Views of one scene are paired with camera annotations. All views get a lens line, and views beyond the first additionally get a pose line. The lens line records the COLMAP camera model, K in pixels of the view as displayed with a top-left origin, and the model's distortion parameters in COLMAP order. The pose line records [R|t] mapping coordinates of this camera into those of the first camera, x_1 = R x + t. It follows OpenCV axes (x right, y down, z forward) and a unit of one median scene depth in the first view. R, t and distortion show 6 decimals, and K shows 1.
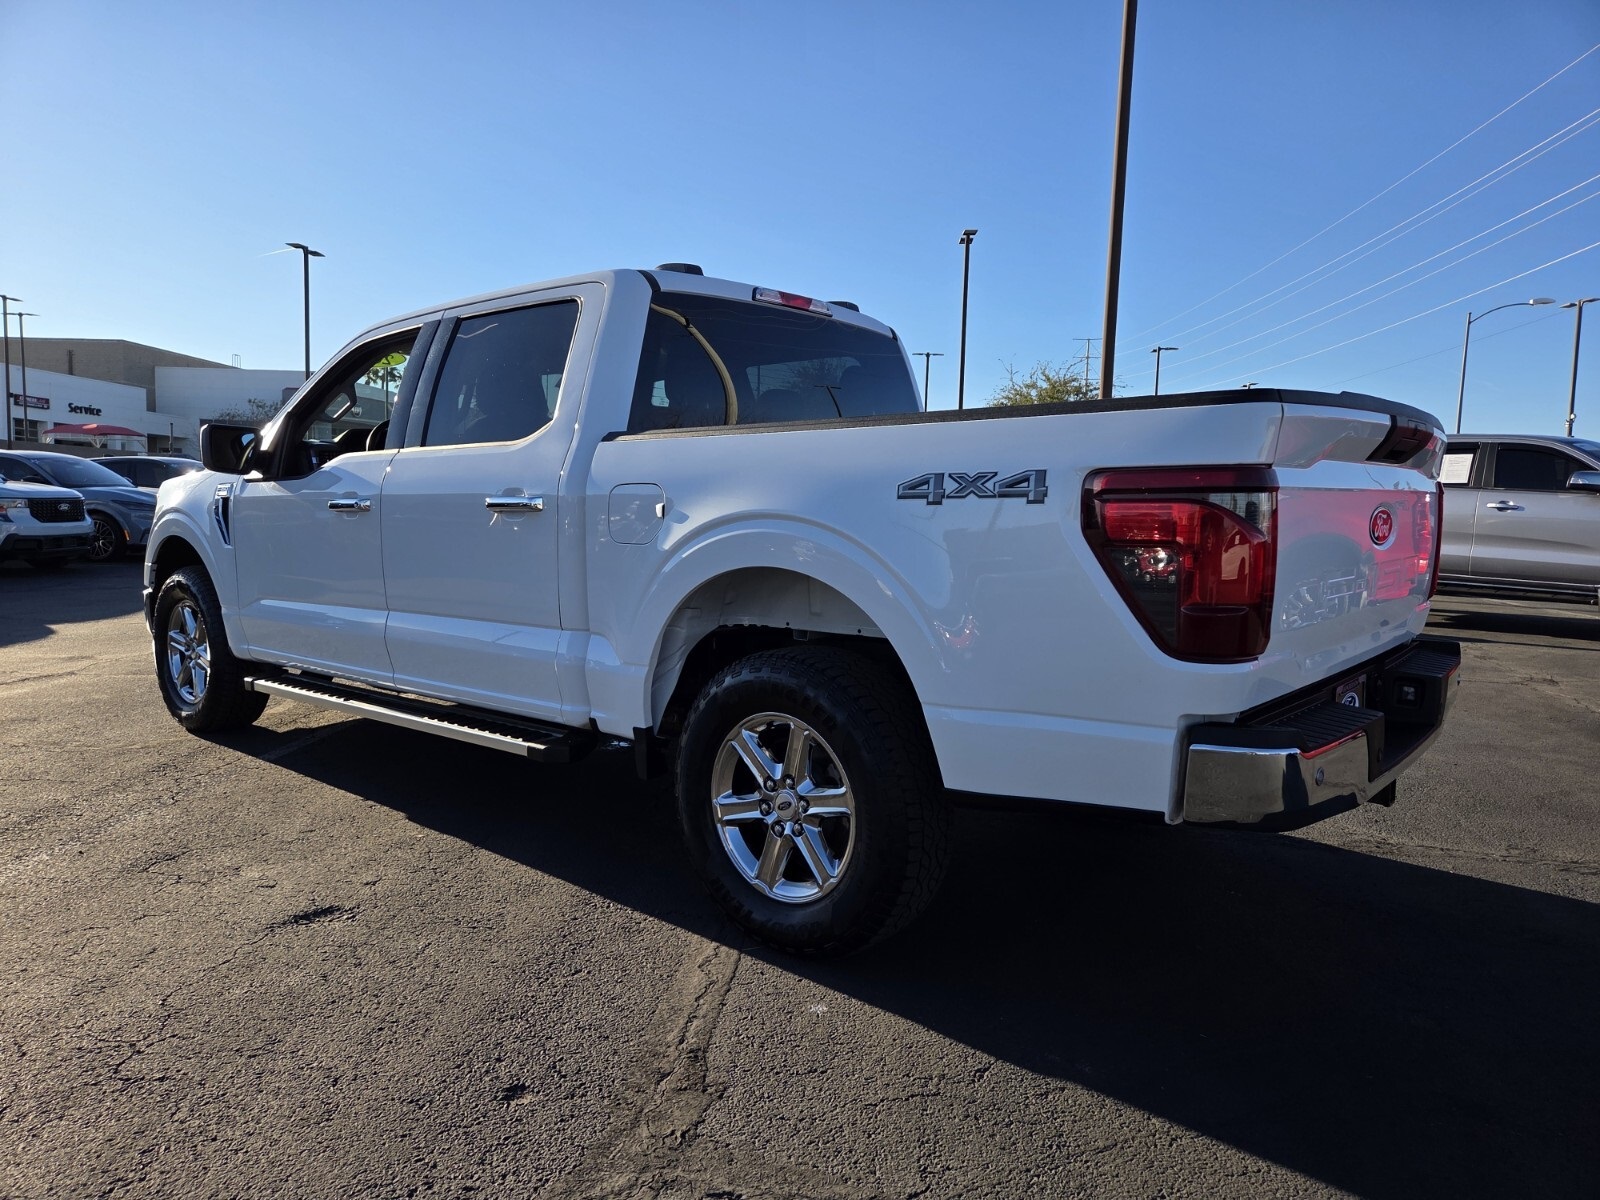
lens RADIAL K [[1107.0, 0, 792.5], [0, 1107.0, 590.9], [0, 0, 1]] dist [0.086228, -0.090061]
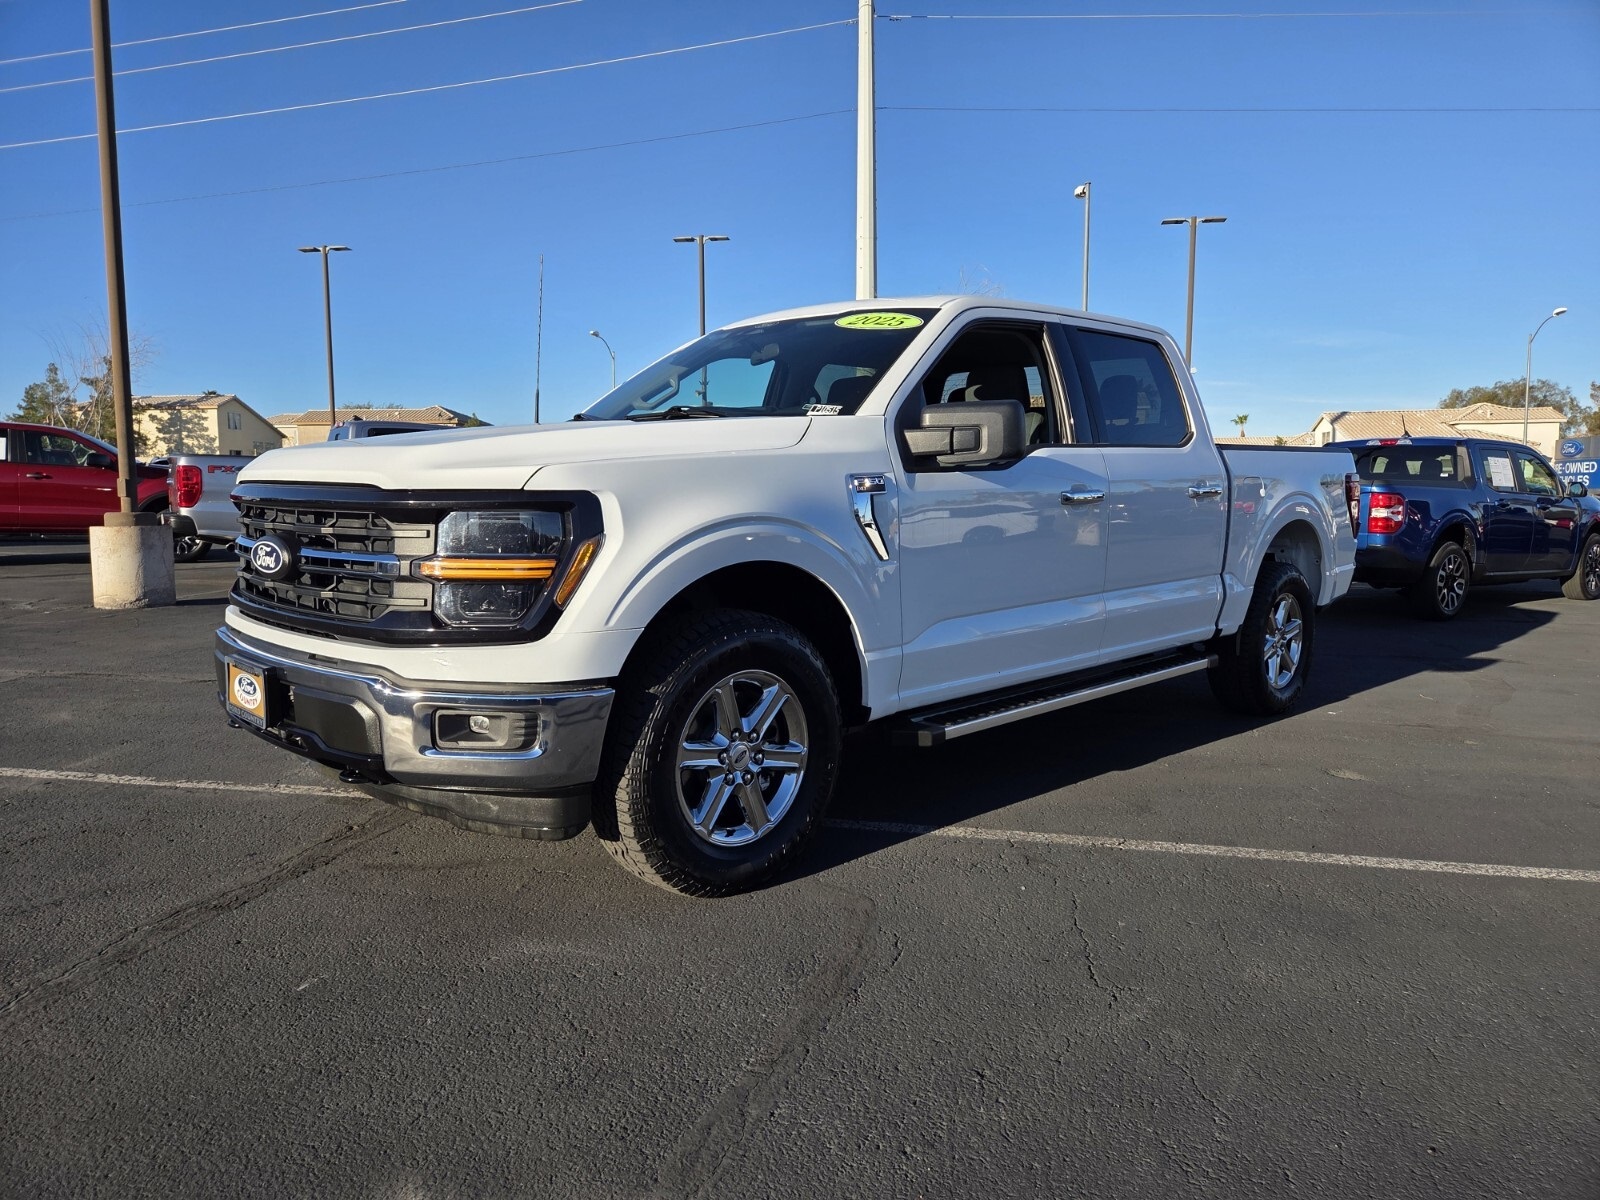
lens RADIAL K [[1107.0, 0, 792.5], [0, 1107.0, 590.9], [0, 0, 1]] dist [0.086228, -0.090061]
pose [[0.041915, -0.106277, 0.993453, -2.171789], [0.072603, 0.992022, 0.103061, -0.176899], [-0.996480, 0.067808, 0.049297, 1.884221]]
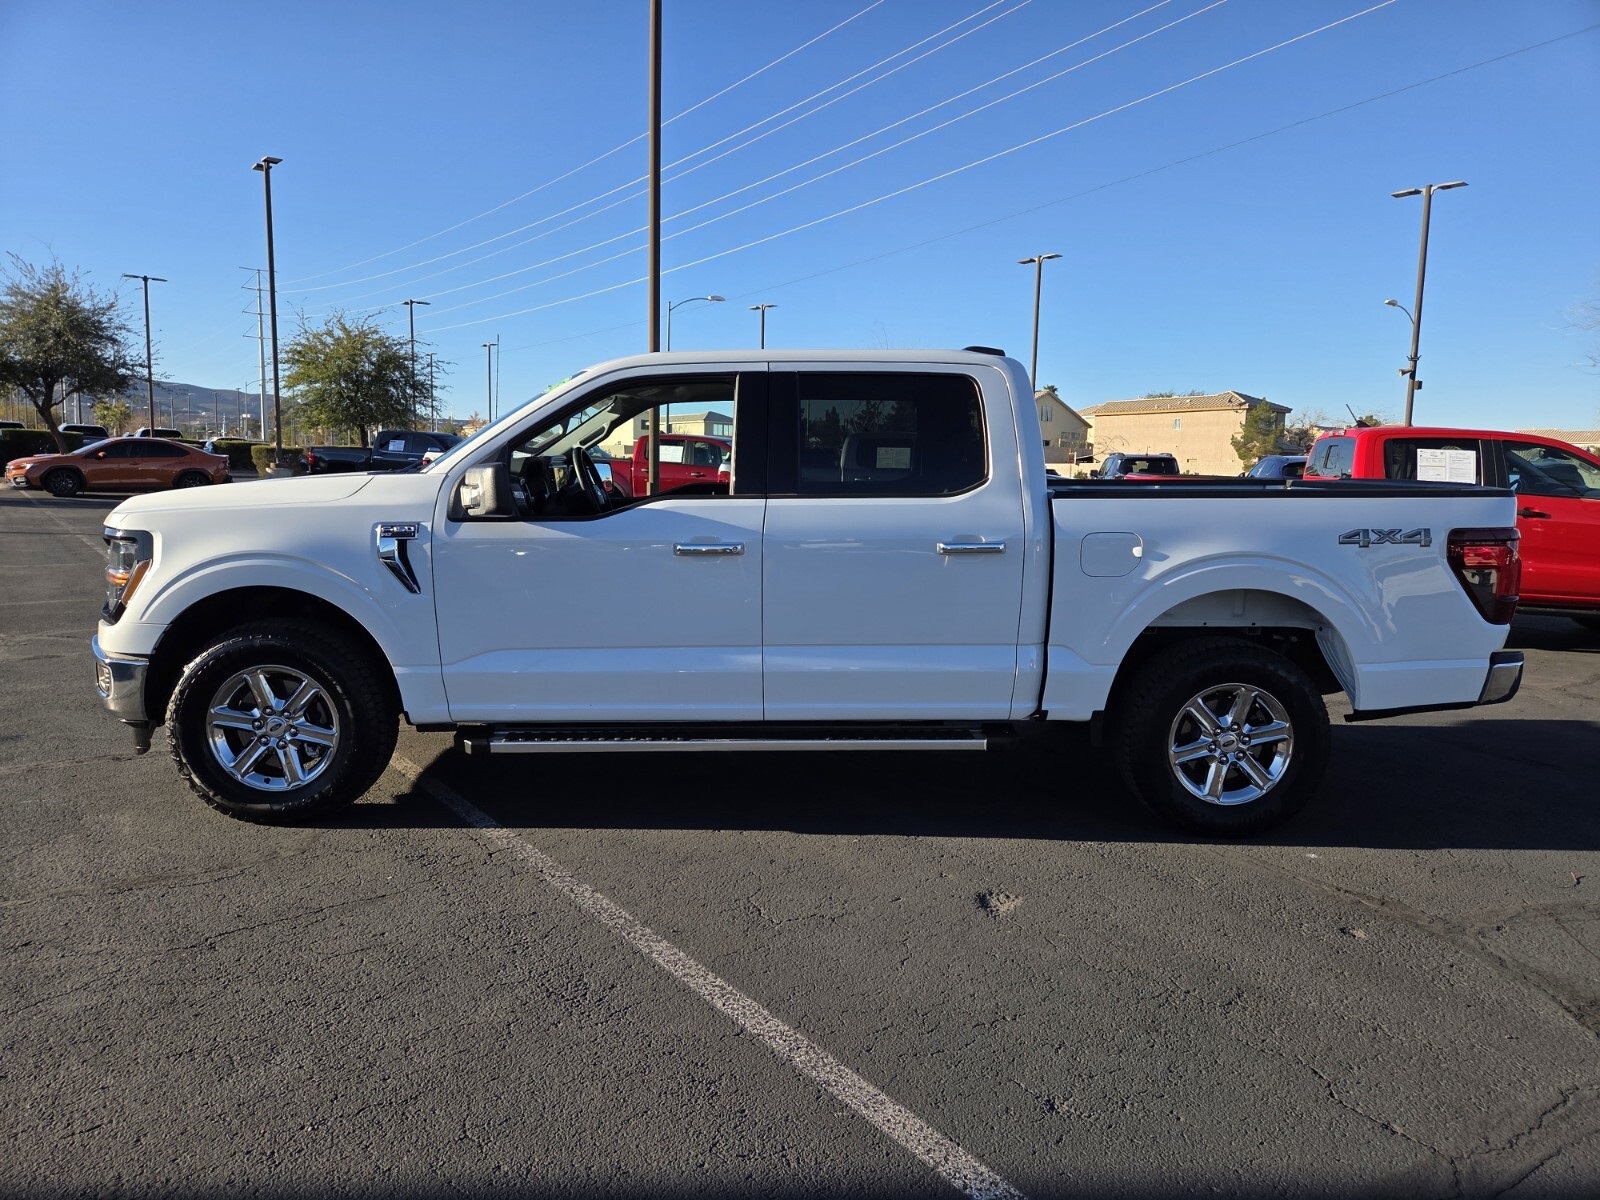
lens RADIAL K [[1107.0, 0, 792.5], [0, 1107.0, 590.9], [0, 0, 1]] dist [0.086228, -0.090061]
pose [[0.721898, -0.083802, 0.686906, -1.586983], [0.046449, 0.996270, 0.072728, -0.165667], [-0.690439, -0.020596, 0.723098, 0.327486]]
